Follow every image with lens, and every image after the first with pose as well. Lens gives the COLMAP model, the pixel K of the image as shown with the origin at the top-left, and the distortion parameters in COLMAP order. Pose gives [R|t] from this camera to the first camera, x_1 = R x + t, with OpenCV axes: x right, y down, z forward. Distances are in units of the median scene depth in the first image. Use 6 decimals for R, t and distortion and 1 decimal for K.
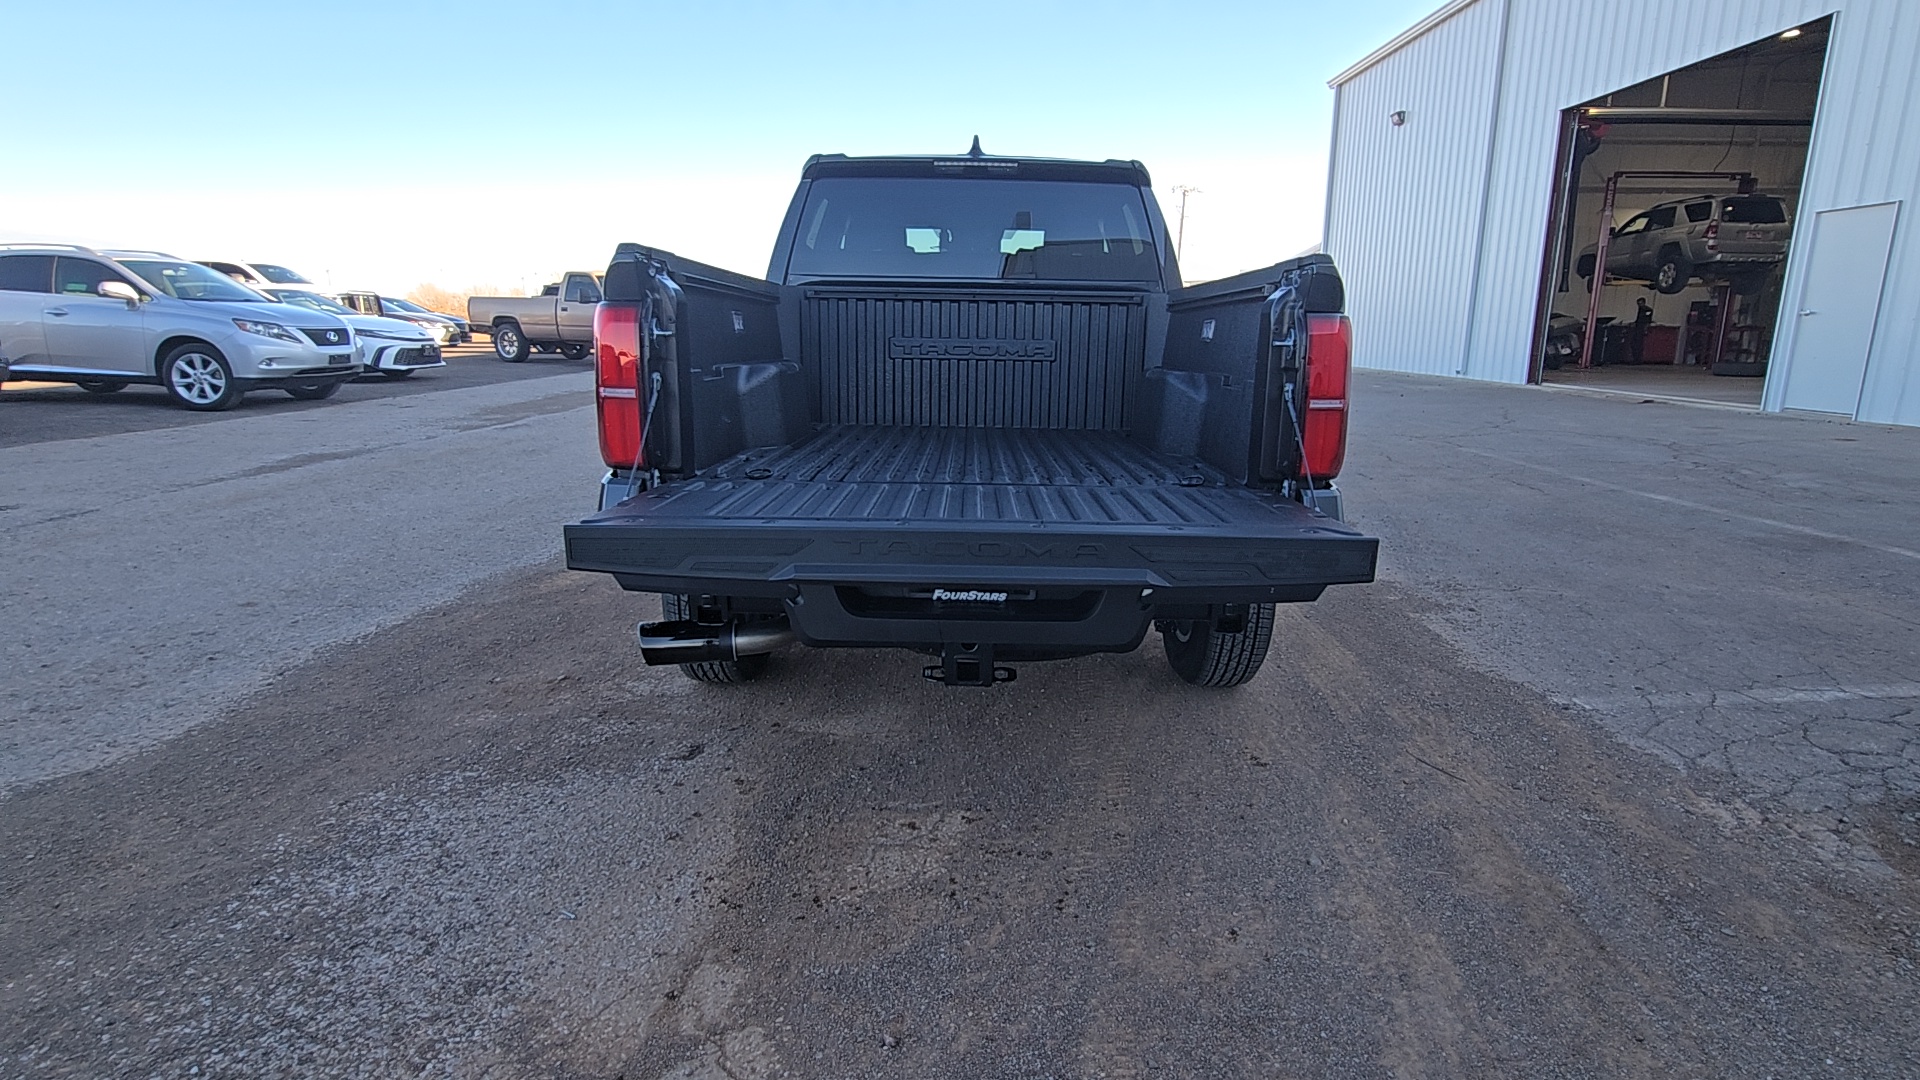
lens RADIAL K [[976.2, 0, 946.8], [0, 976.2, 557.6], [0, 0, 1]] dist [0.001632, -0.001139]
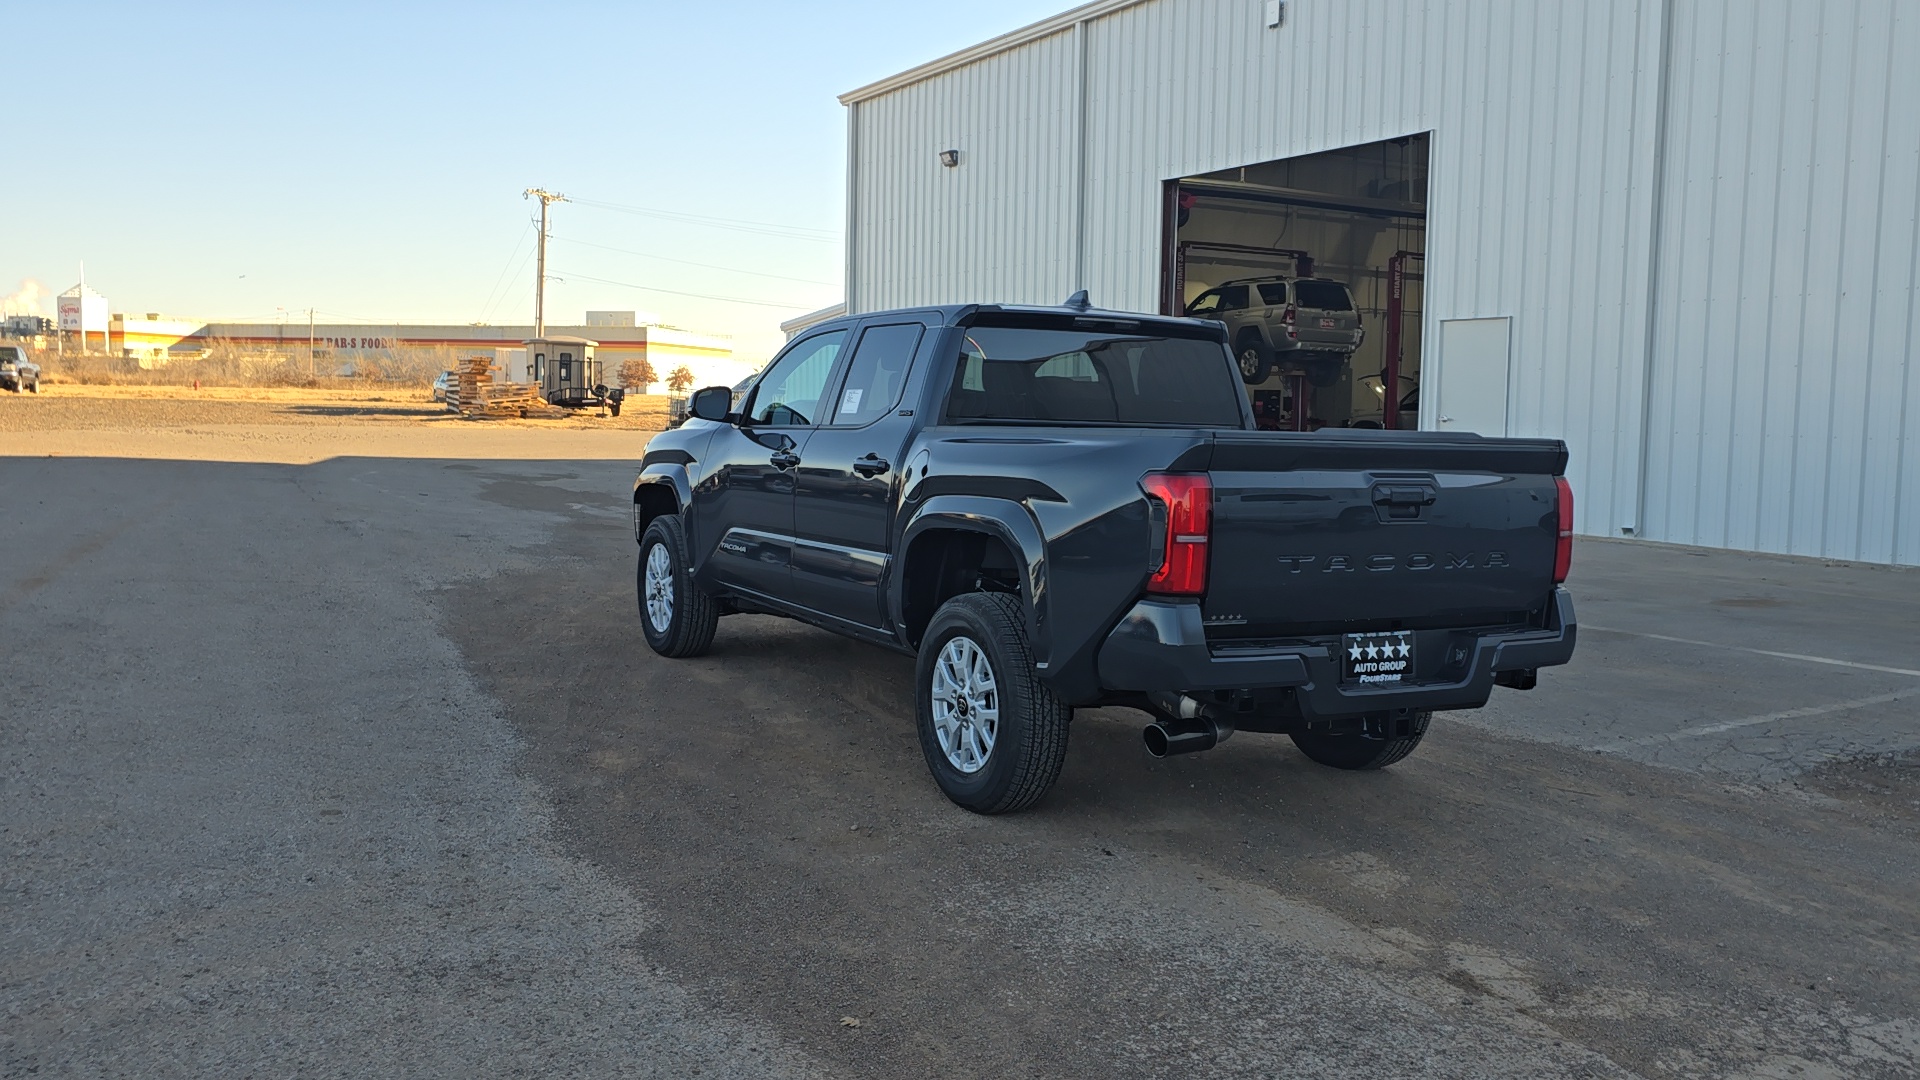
lens RADIAL K [[1585.2, 0, 965.7], [0, 1585.2, 549.4], [0, 0, 1]] dist [0.001456, -0.000834]
pose [[0.875584, -0.031693, 0.482024, -0.340852], [0.097564, 0.988884, -0.112204, 0.011951], [-0.473110, 0.145272, 0.868944, -0.150129]]
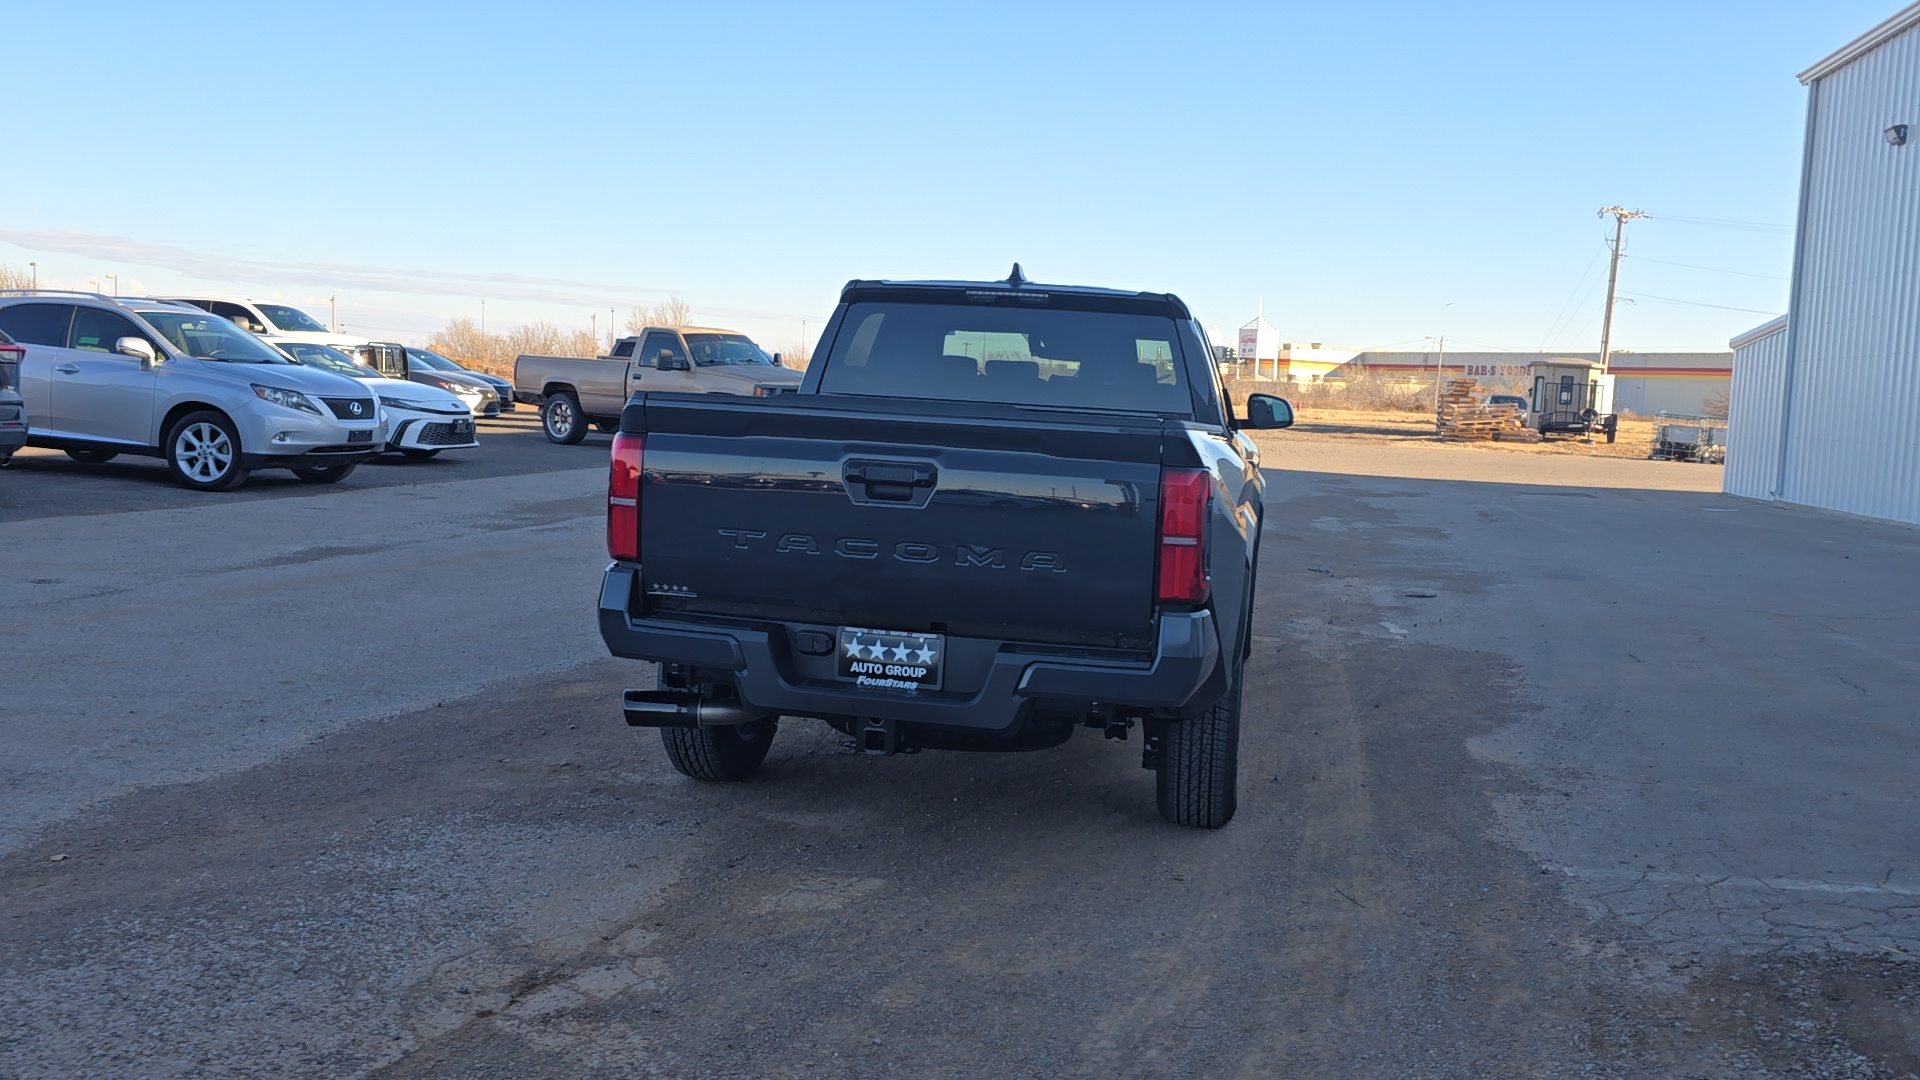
lens RADIAL K [[1584.8, 0, 939.8], [0, 1584.8, 558.5], [0, 0, 1]] dist [-0.000991, 0.005953]
pose [[0.982805, 0.057516, -0.175460, 0.092452], [-0.080828, 0.988377, -0.128756, 0.029509], [0.166015, 0.140724, 0.976031, -0.200475]]
